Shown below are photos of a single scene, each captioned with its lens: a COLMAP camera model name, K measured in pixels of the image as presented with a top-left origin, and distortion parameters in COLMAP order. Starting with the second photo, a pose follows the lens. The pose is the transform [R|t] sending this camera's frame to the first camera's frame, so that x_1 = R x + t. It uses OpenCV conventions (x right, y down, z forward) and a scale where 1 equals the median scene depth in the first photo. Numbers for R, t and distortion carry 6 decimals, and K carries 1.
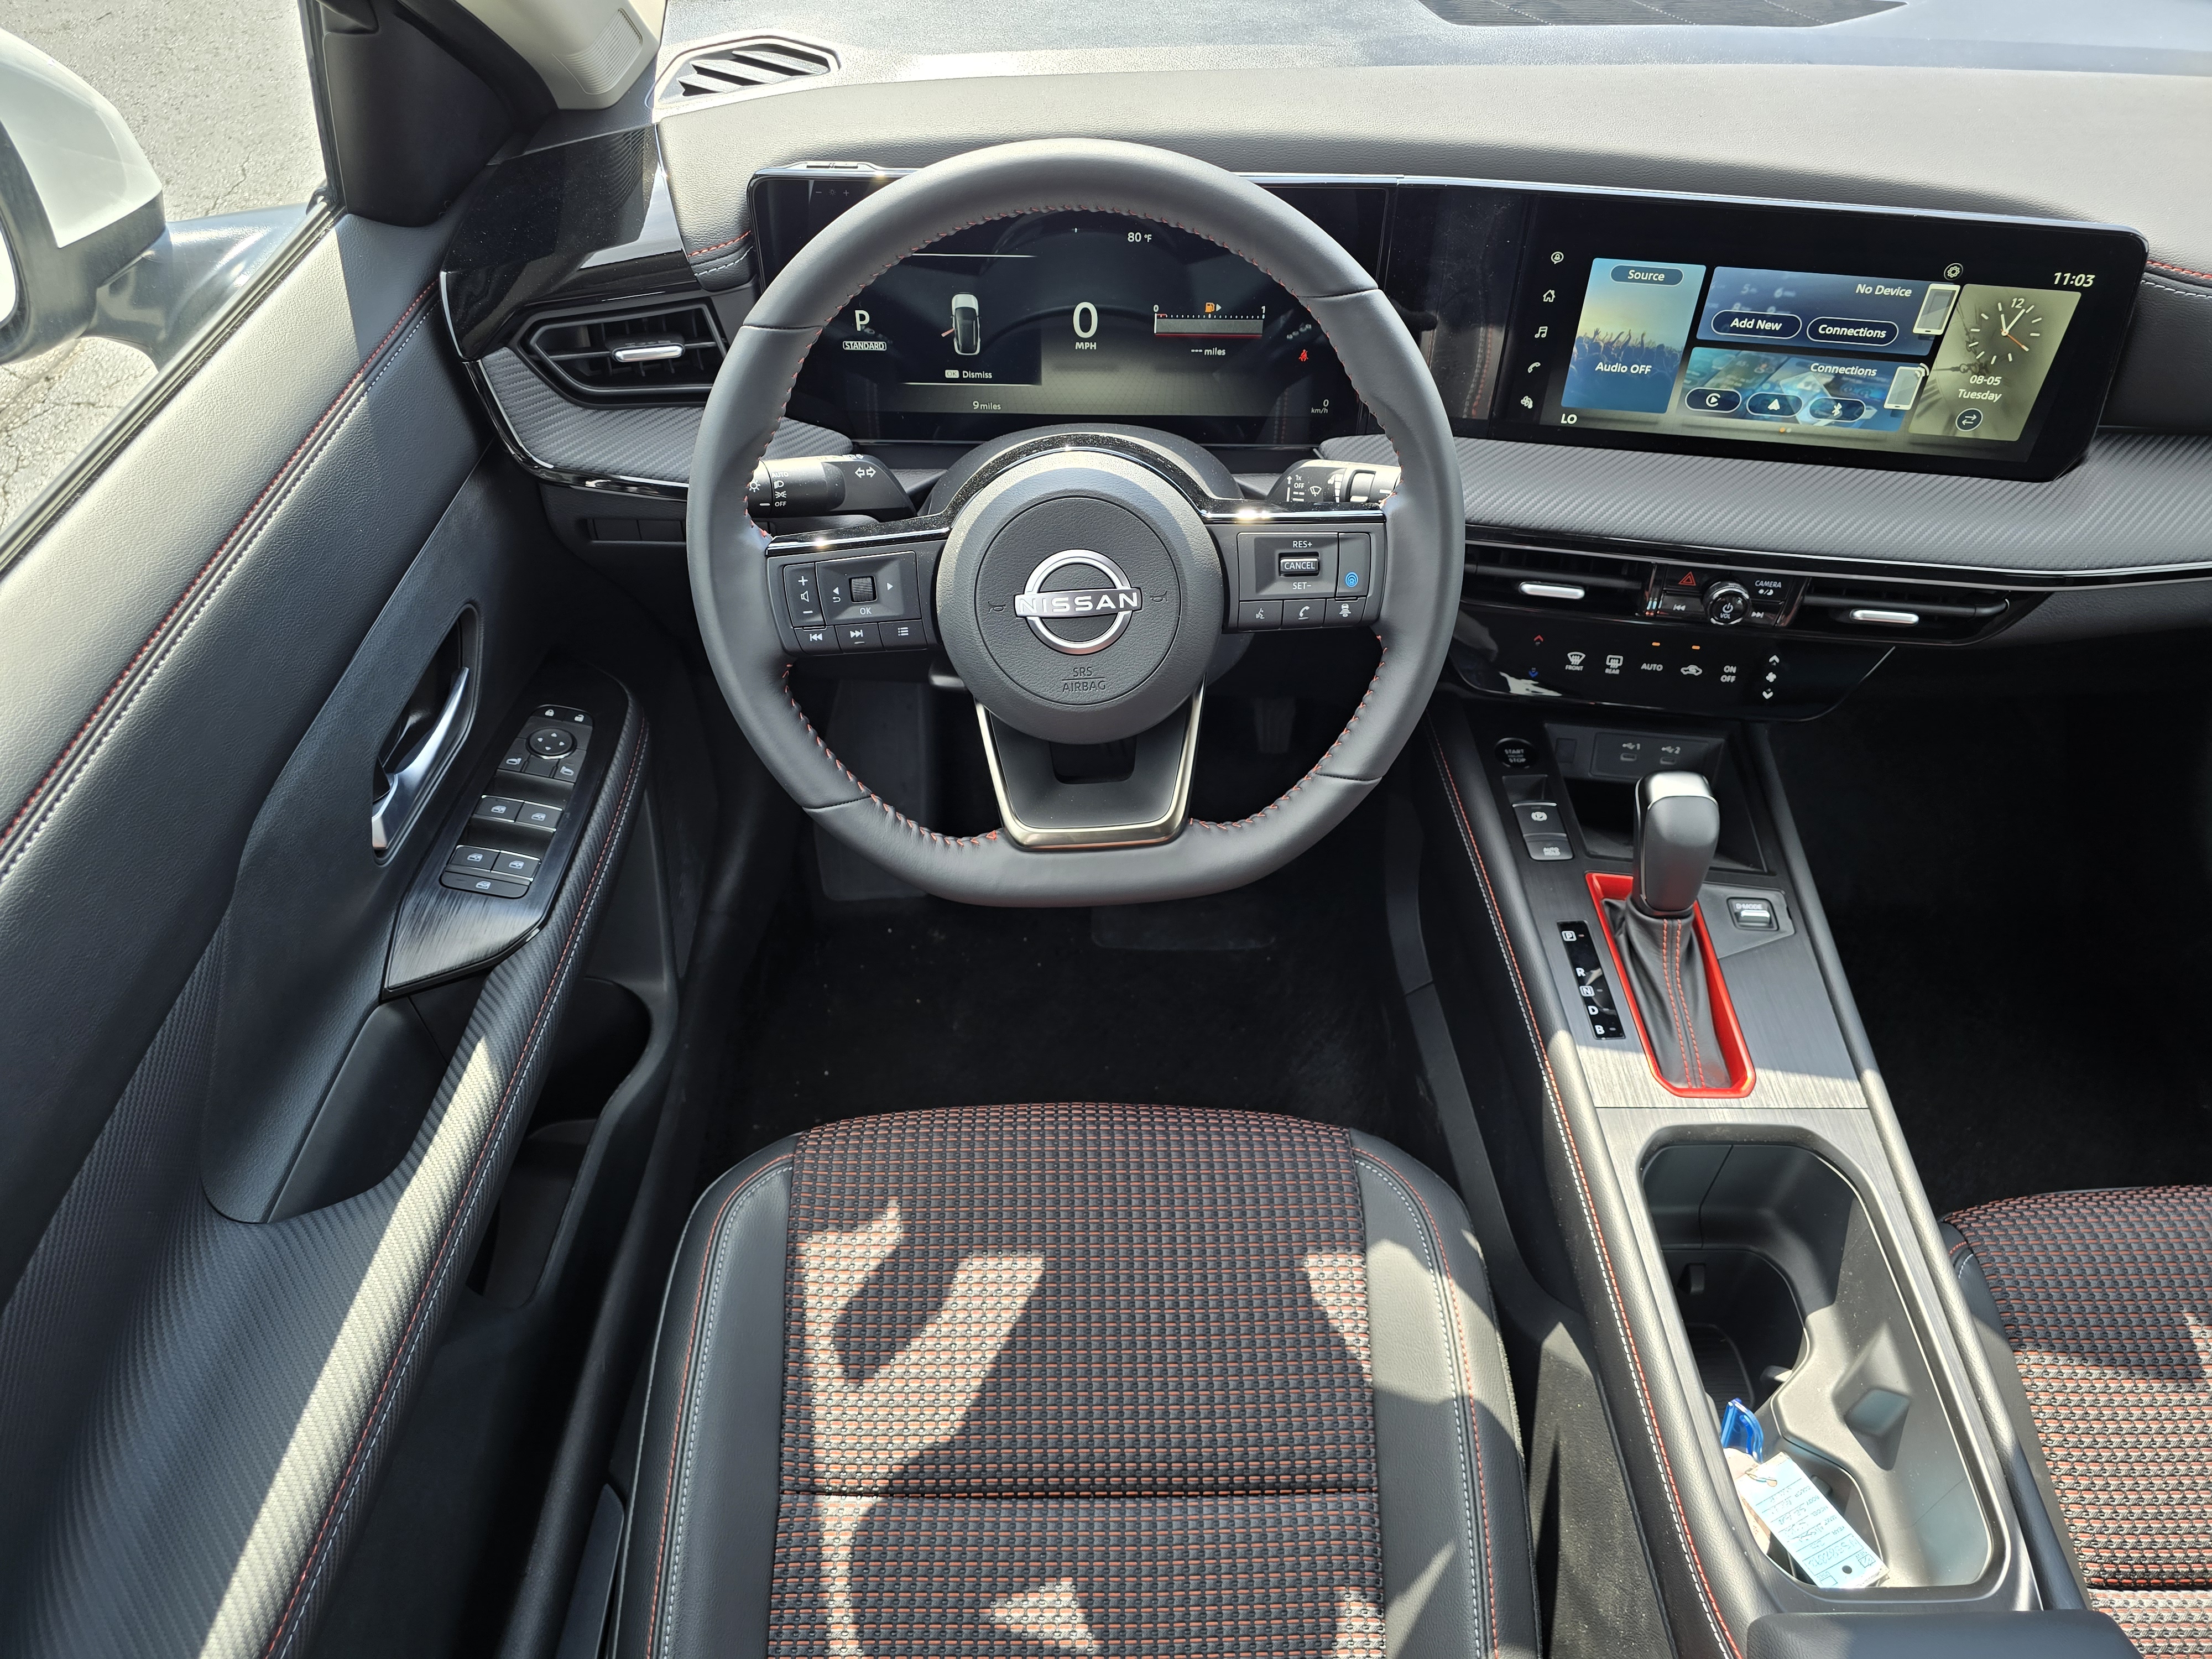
lens RADIAL K [[1518.5, 0, 1136.2], [0, 1518.5, 828.7], [0, 0, 1]] dist [0.043941, -0.052353]
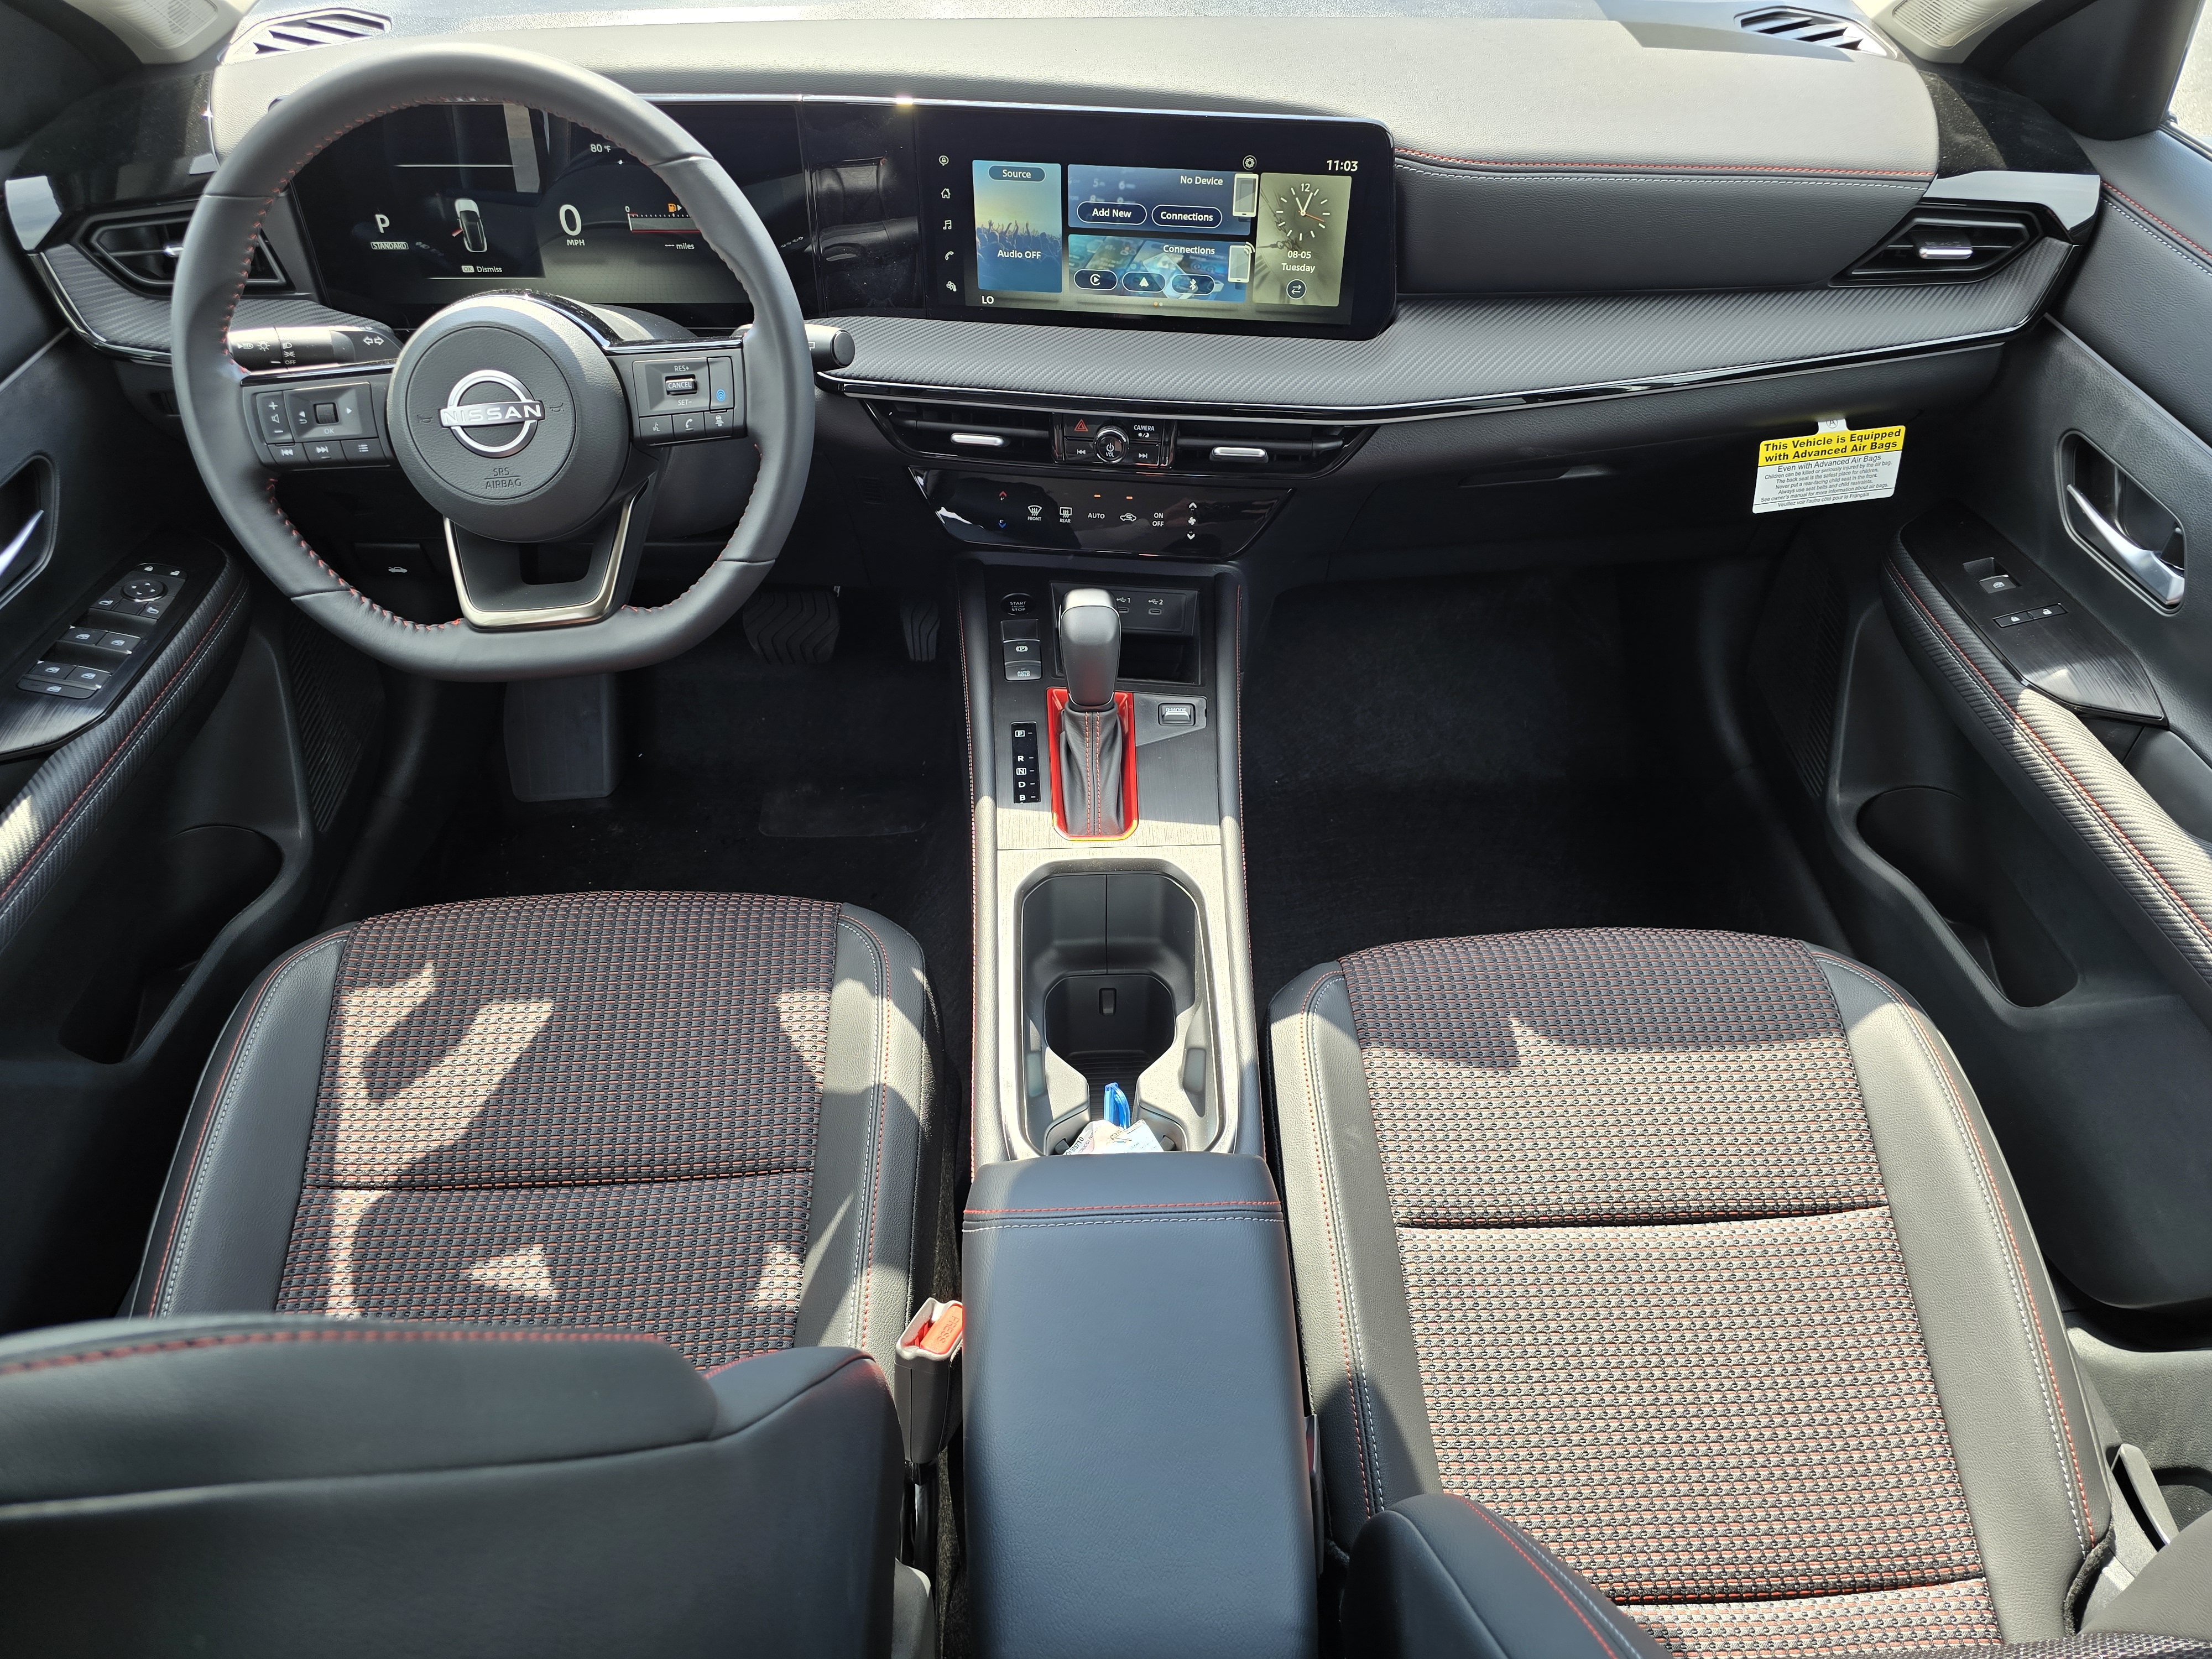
lens RADIAL K [[1507.2, 0, 1138.5], [0, 1507.2, 826.2], [0, 0, 1]] dist [0.068042, -0.091520]
pose [[0.999384, -0.028387, 0.020617, 0.383332], [0.029334, 0.998455, -0.047200, 0.220342], [-0.019245, 0.047776, 0.998673, -0.198755]]
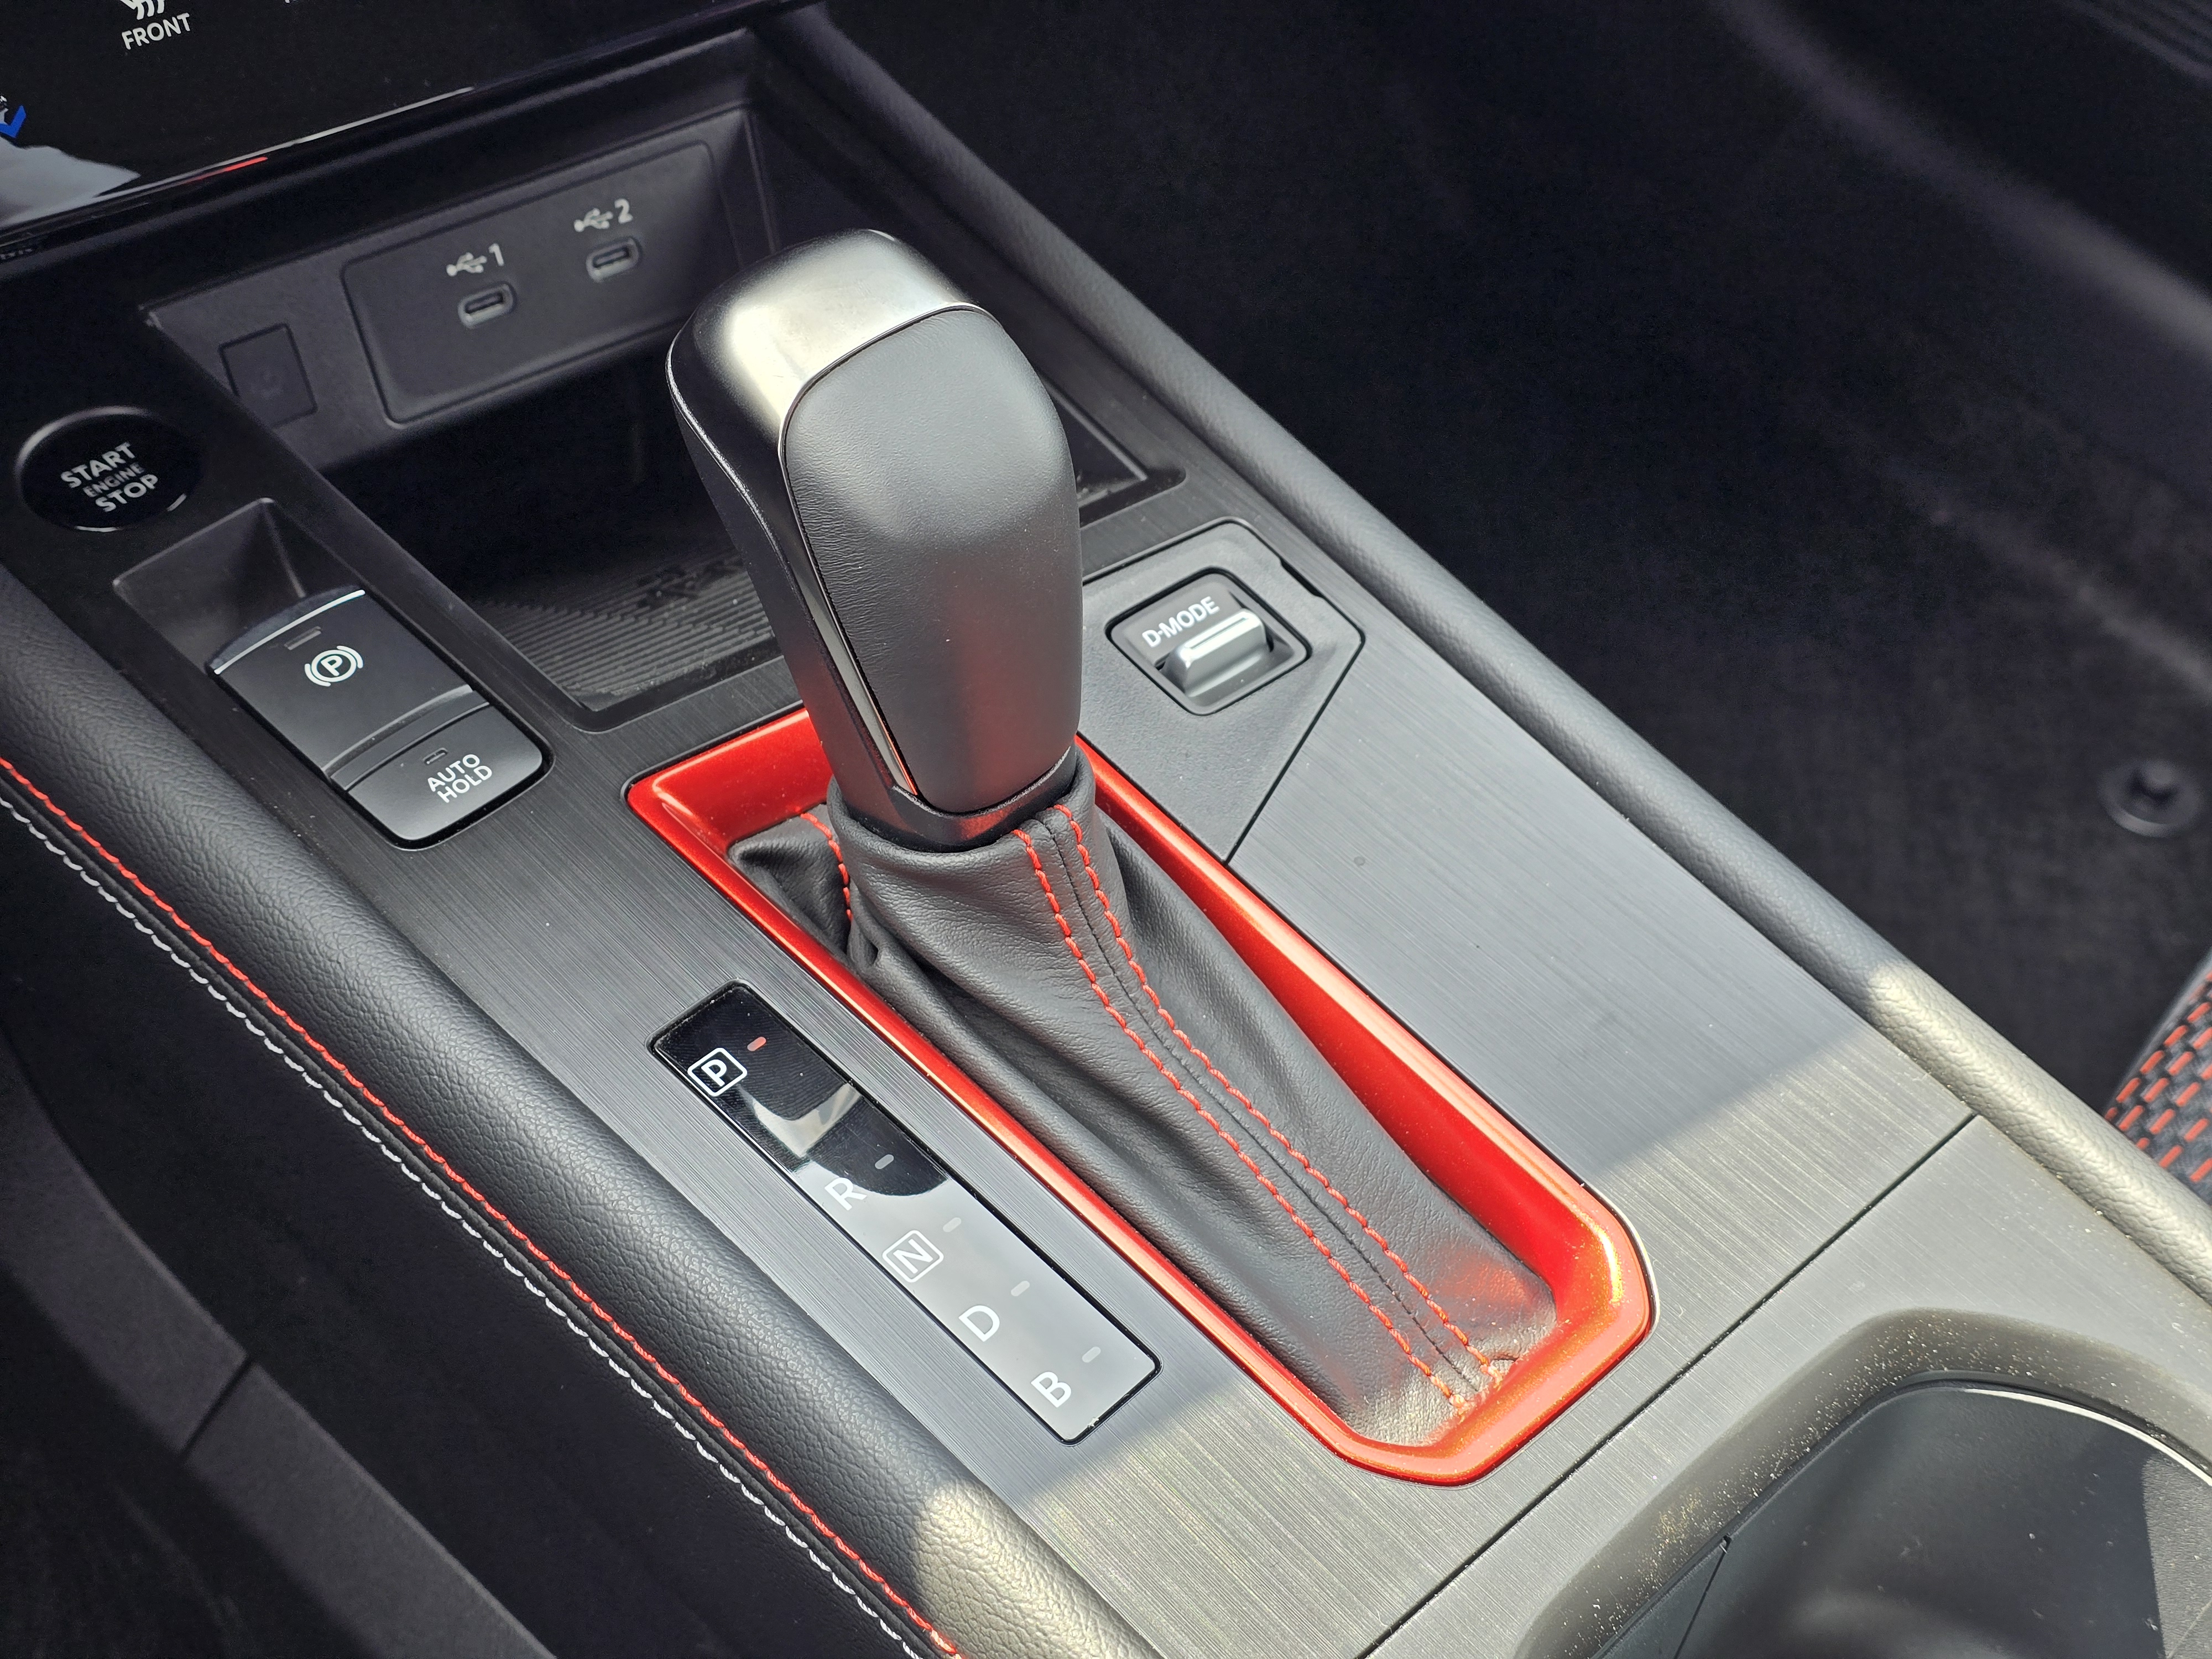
lens RADIAL K [[2968.2, 0, 1105.7], [0, 2968.2, 807.6], [0, 0, 1]] dist [0.193156, -0.719068]
pose [[0.742907, -0.485112, 0.461255, 0.144663], [0.436490, 0.873484, 0.215643, -0.044349], [-0.507510, 0.041131, 0.860664, 0.612423]]
